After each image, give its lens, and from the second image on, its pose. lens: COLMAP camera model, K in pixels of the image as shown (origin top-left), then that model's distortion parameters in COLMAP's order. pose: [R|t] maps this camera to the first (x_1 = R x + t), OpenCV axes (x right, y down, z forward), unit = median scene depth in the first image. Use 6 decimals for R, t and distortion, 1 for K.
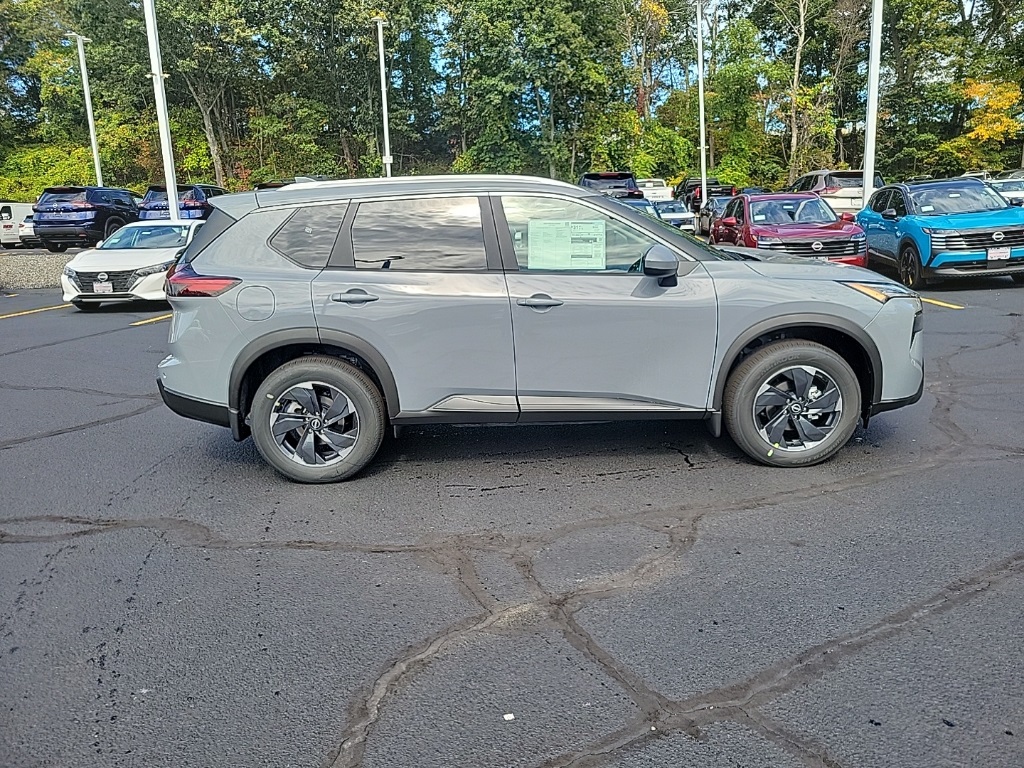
lens RADIAL K [[770.2, 0, 509.7], [0, 770.2, 383.3], [0, 0, 1]] dist [0.051478, -0.036361]
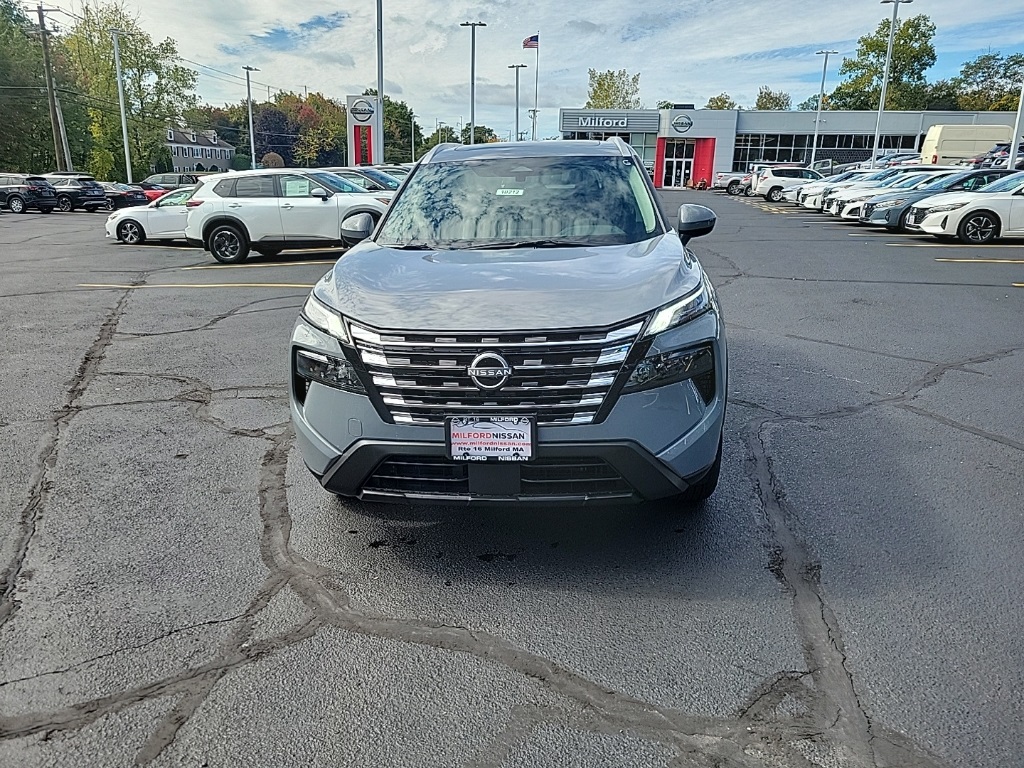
lens RADIAL K [[786.5, 0, 512.0], [0, 786.5, 384.0], [0, 0, 1]] dist [0.034926, -0.003262]
pose [[-0.114244, 0.286546, -0.951231, 1.172821], [-0.208687, 0.929214, 0.304977, -0.312474], [0.971287, 0.233351, -0.046359, 1.224754]]
